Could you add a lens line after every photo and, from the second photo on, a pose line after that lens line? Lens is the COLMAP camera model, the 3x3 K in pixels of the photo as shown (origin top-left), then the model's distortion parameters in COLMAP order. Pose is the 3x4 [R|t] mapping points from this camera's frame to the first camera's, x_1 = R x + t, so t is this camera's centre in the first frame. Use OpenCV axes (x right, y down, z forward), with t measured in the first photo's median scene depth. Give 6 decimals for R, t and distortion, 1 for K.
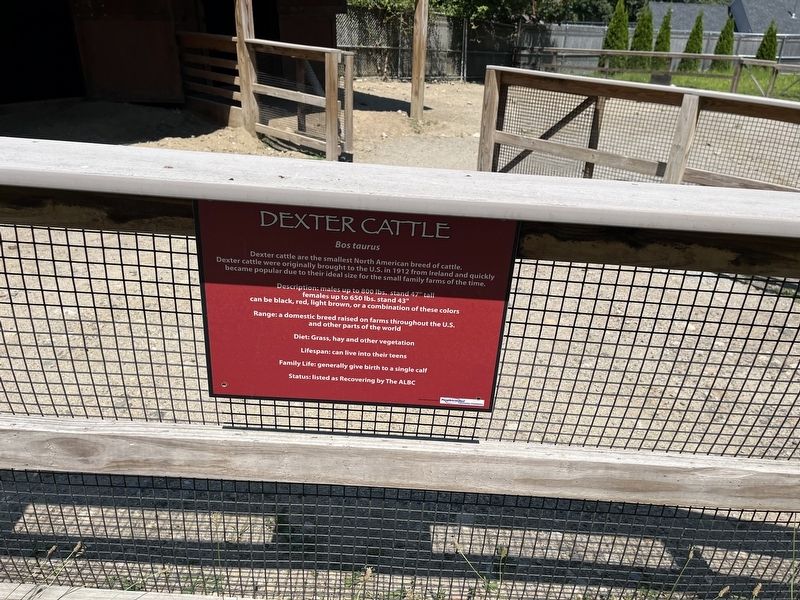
lens RADIAL K [[609.0, 0, 400.6], [0, 609.0, 300.3], [0, 0, 1]] dist [0.037295, -0.042669]
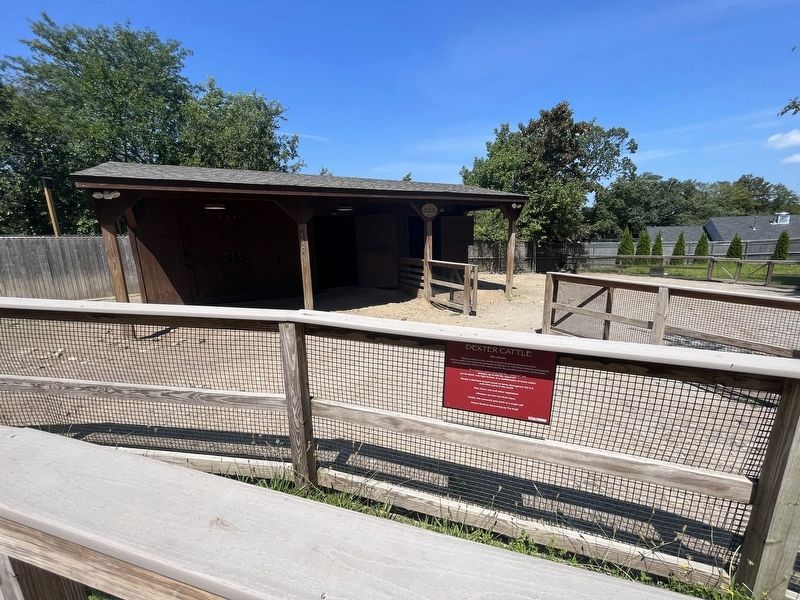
lens RADIAL K [[325.6, 0, 399.4], [0, 325.6, 300.5], [0, 0, 1]] dist [-0.003211, -0.000318]
pose [[0.956749, 0.008282, -0.290795, -0.014062], [-0.082058, 0.966688, -0.242448, 0.013002], [0.279100, 0.255824, 0.925558, -0.131154]]
